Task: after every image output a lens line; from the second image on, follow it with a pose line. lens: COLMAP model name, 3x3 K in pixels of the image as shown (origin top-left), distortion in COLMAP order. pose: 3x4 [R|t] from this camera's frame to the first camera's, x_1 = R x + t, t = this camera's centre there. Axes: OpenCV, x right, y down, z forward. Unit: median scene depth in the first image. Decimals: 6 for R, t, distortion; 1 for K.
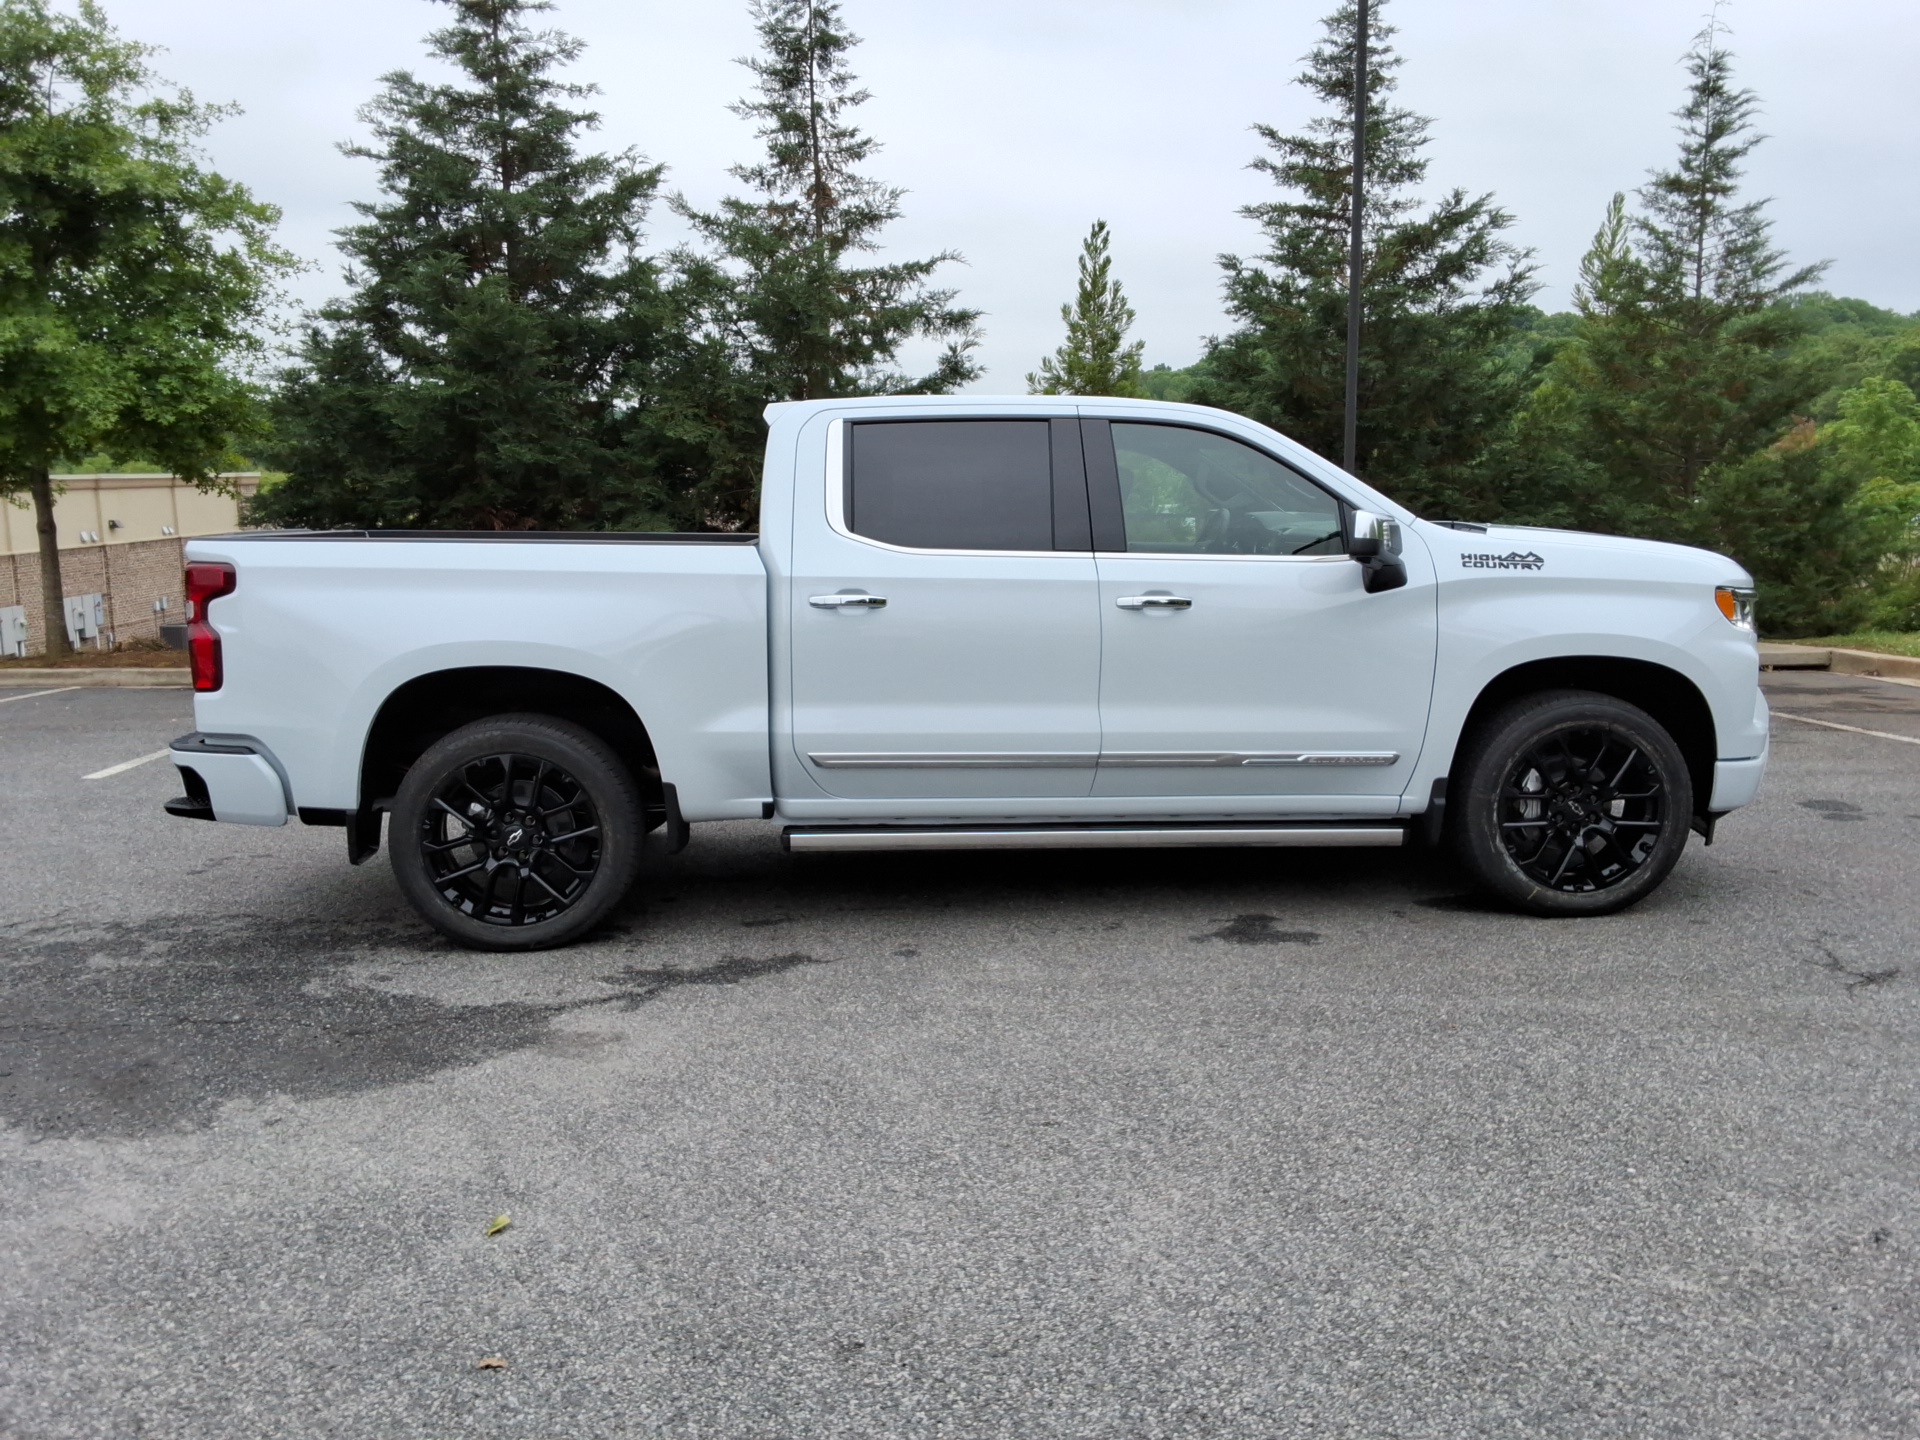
lens RADIAL K [[1534.1, 0, 972.5], [0, 1534.1, 699.1], [0, 0, 1]] dist [0.130720, -0.208975]
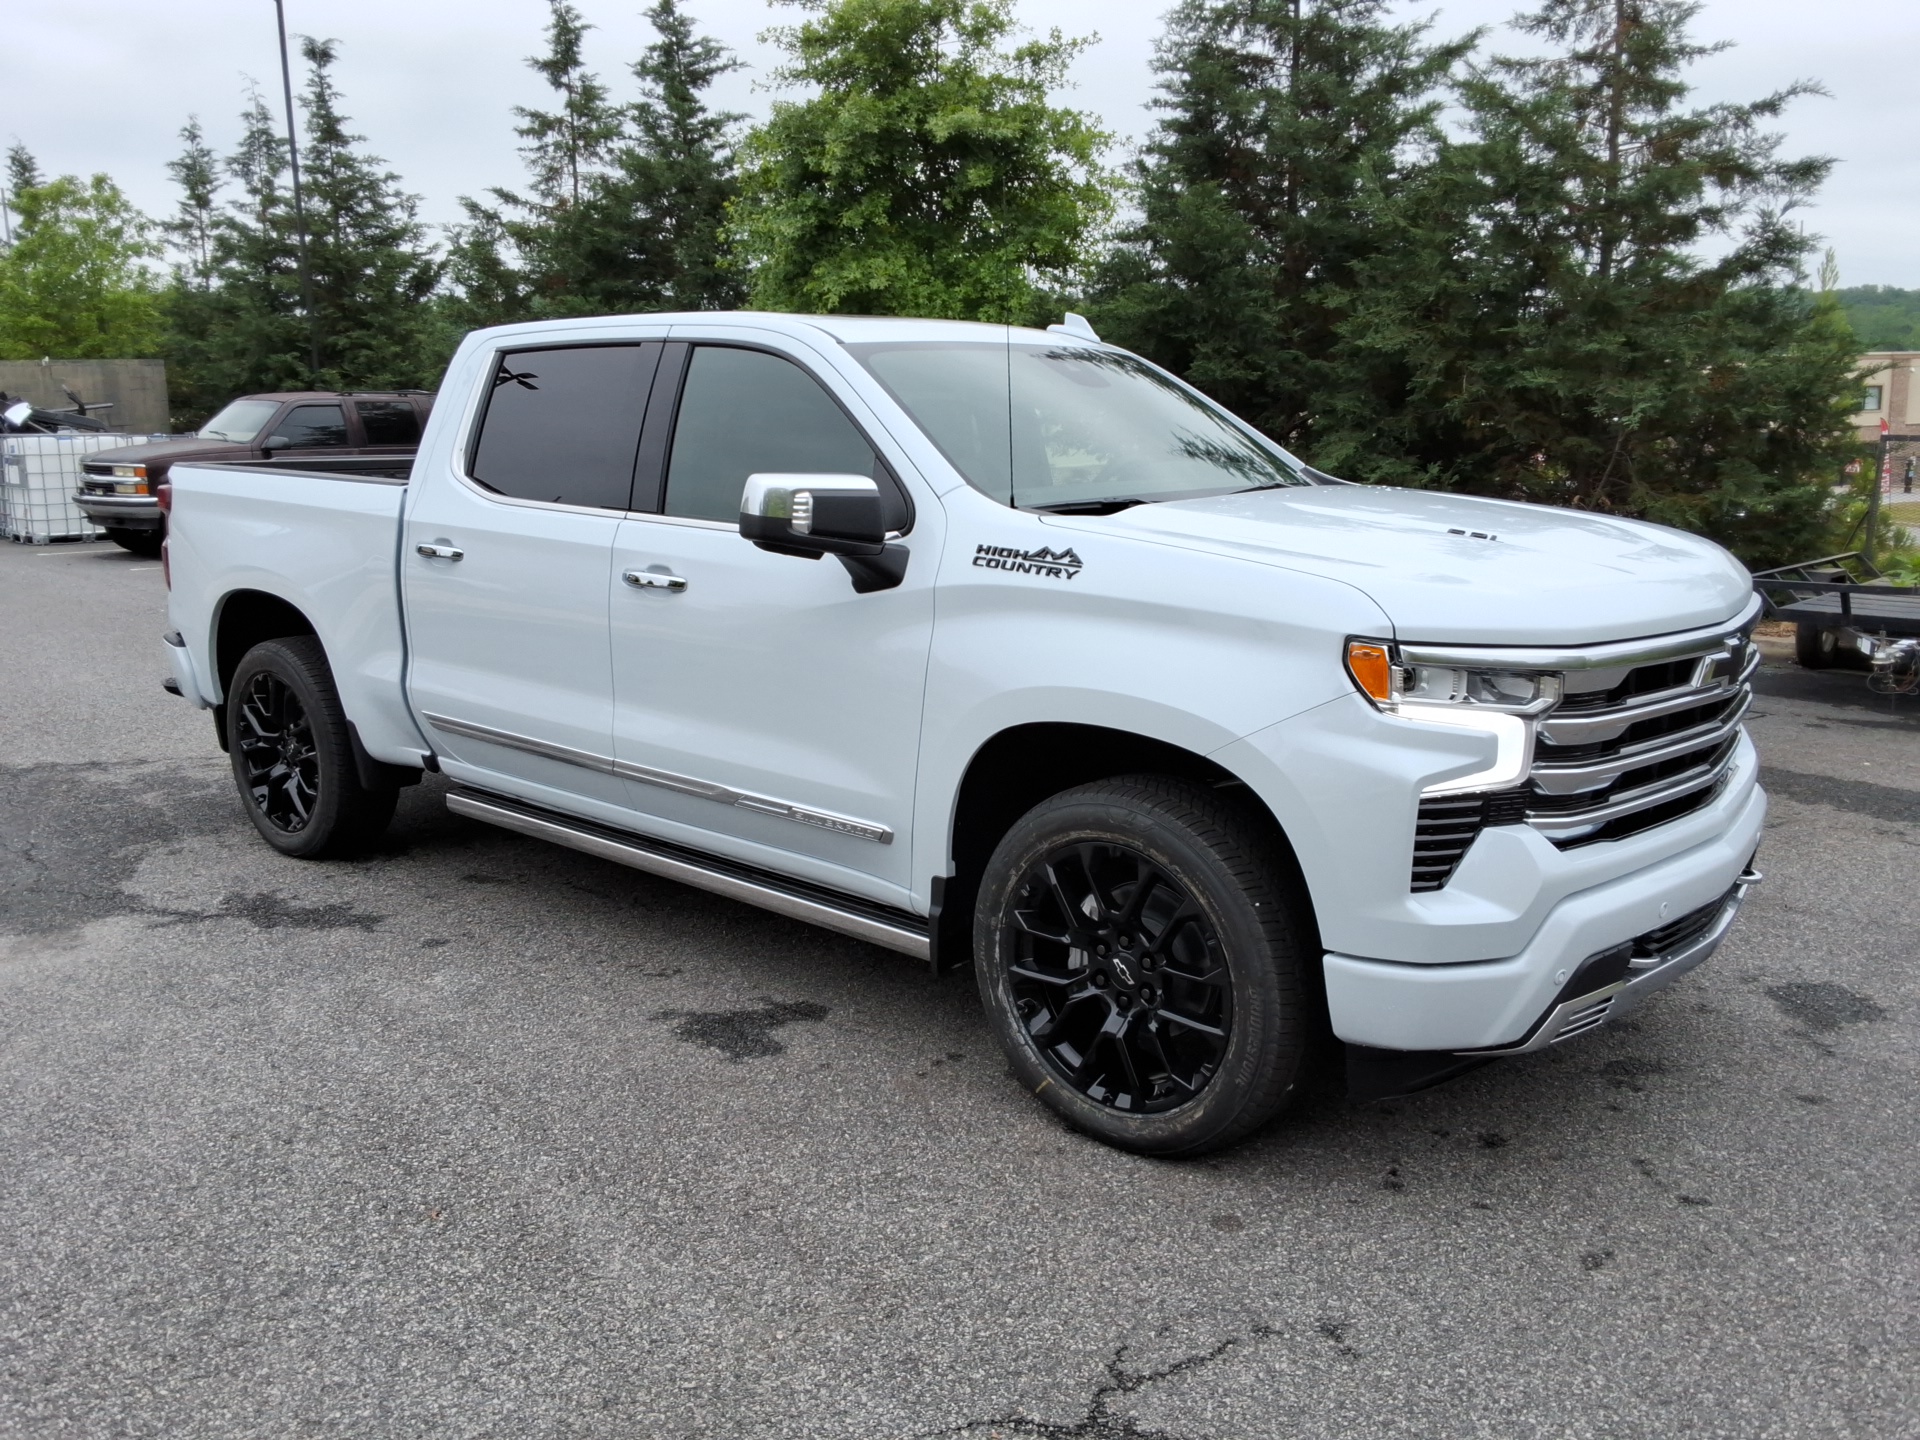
lens RADIAL K [[1542.2, 0, 975.8], [0, 1542.2, 708.6], [0, 0, 1]] dist [0.086701, -0.126945]
pose [[0.719603, 0.136383, -0.680861, 0.780292], [-0.090943, 0.990587, 0.102307, -0.093726], [0.688405, -0.011701, 0.725232, 0.543373]]
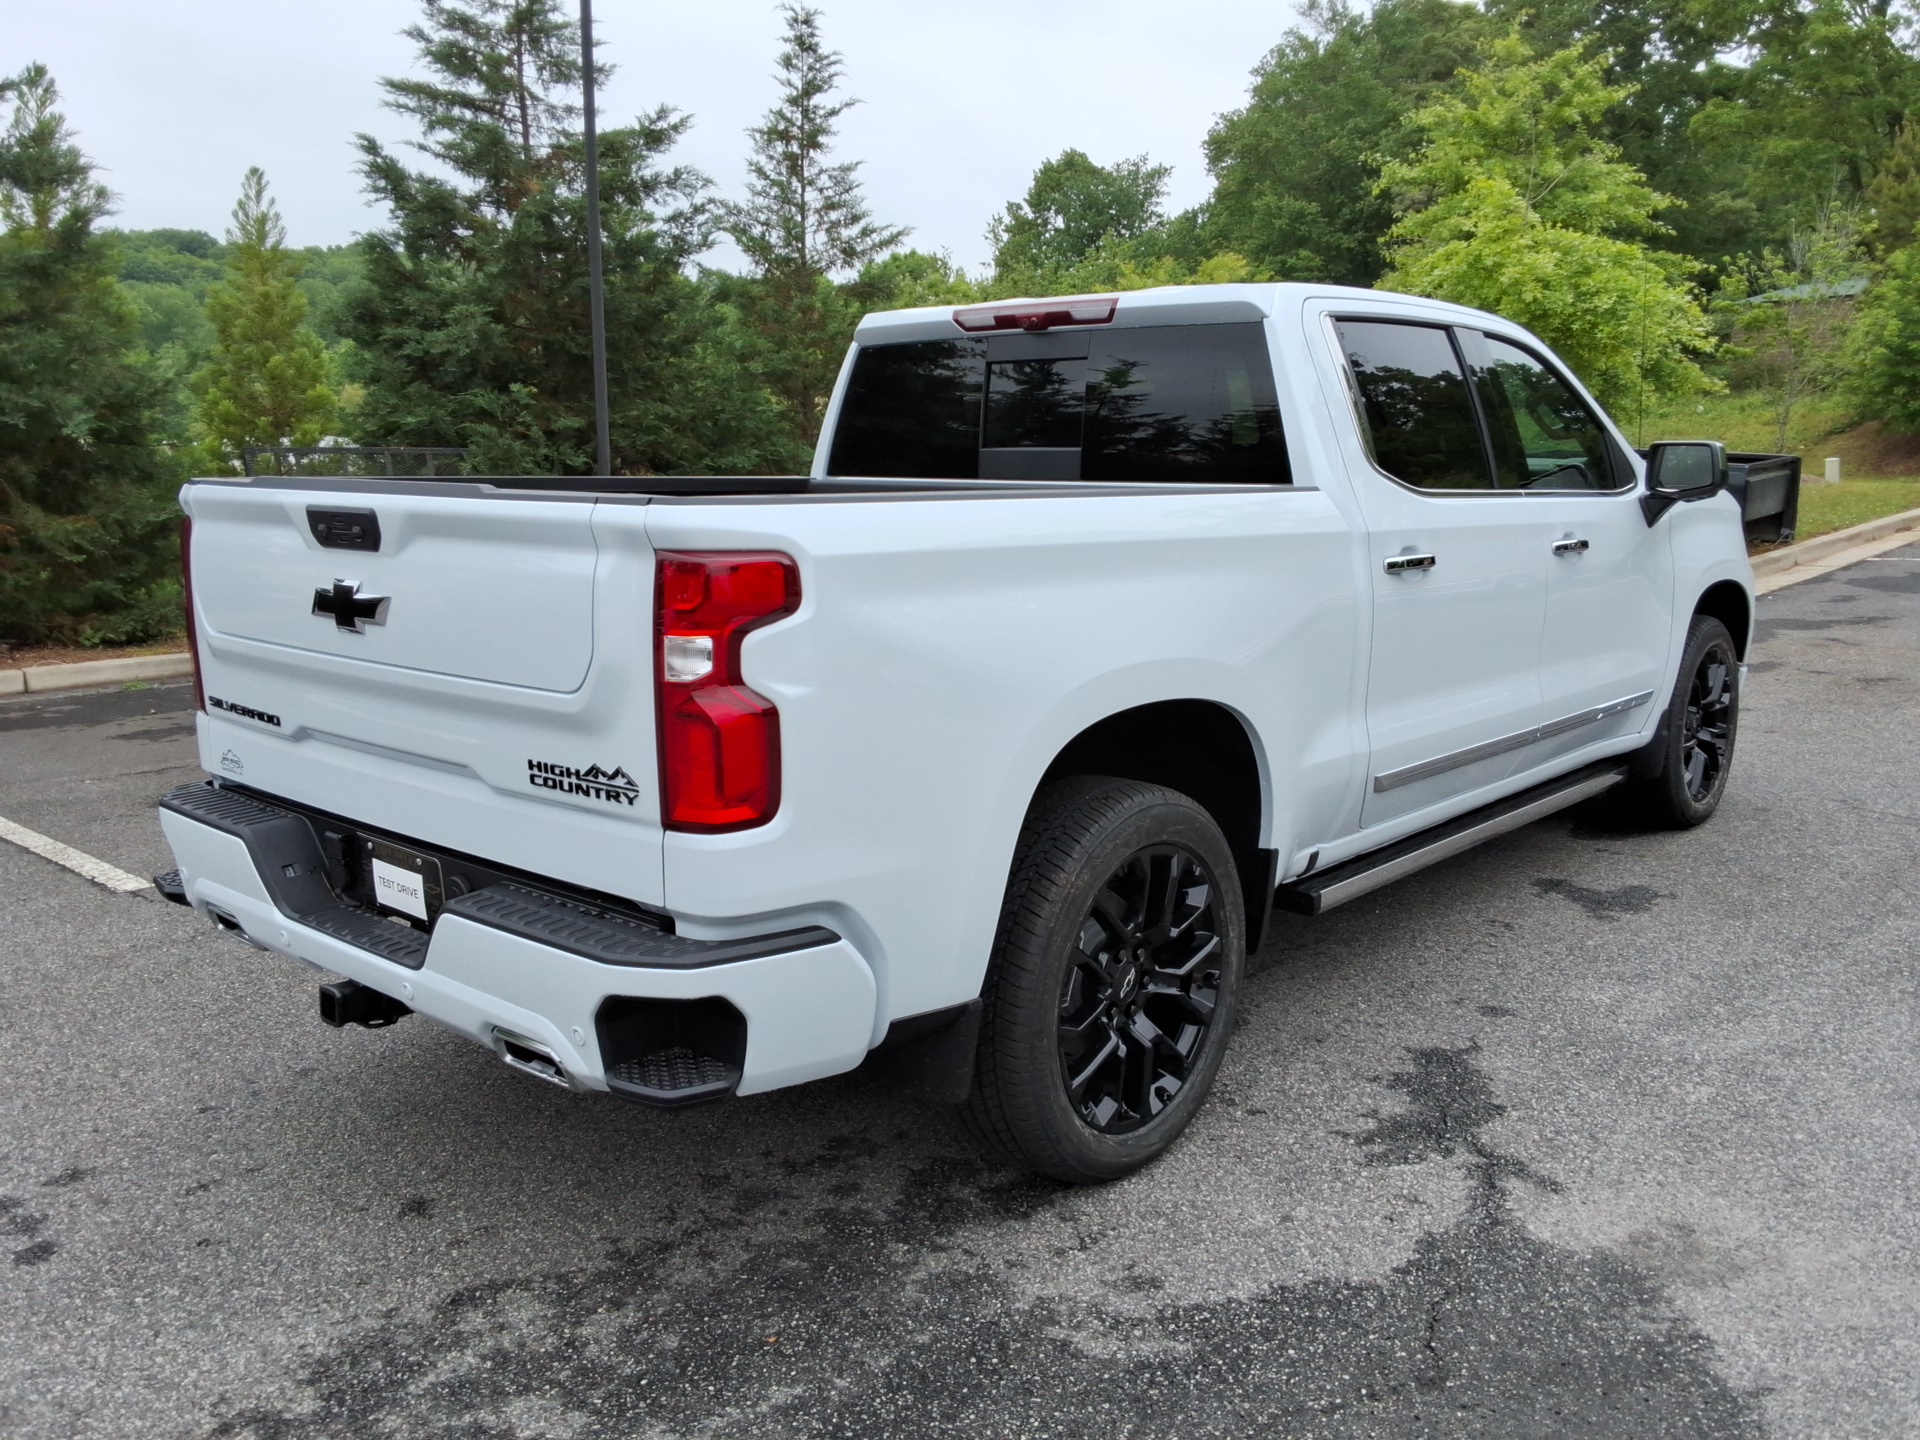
lens RADIAL K [[1534.1, 0, 972.5], [0, 1534.1, 699.1], [0, 0, 1]] dist [0.130720, -0.208975]
pose [[0.703607, -0.110626, 0.701925, -0.748107], [0.084797, 0.993820, 0.071629, -0.069060], [-0.705512, 0.009123, 0.708640, 0.615506]]
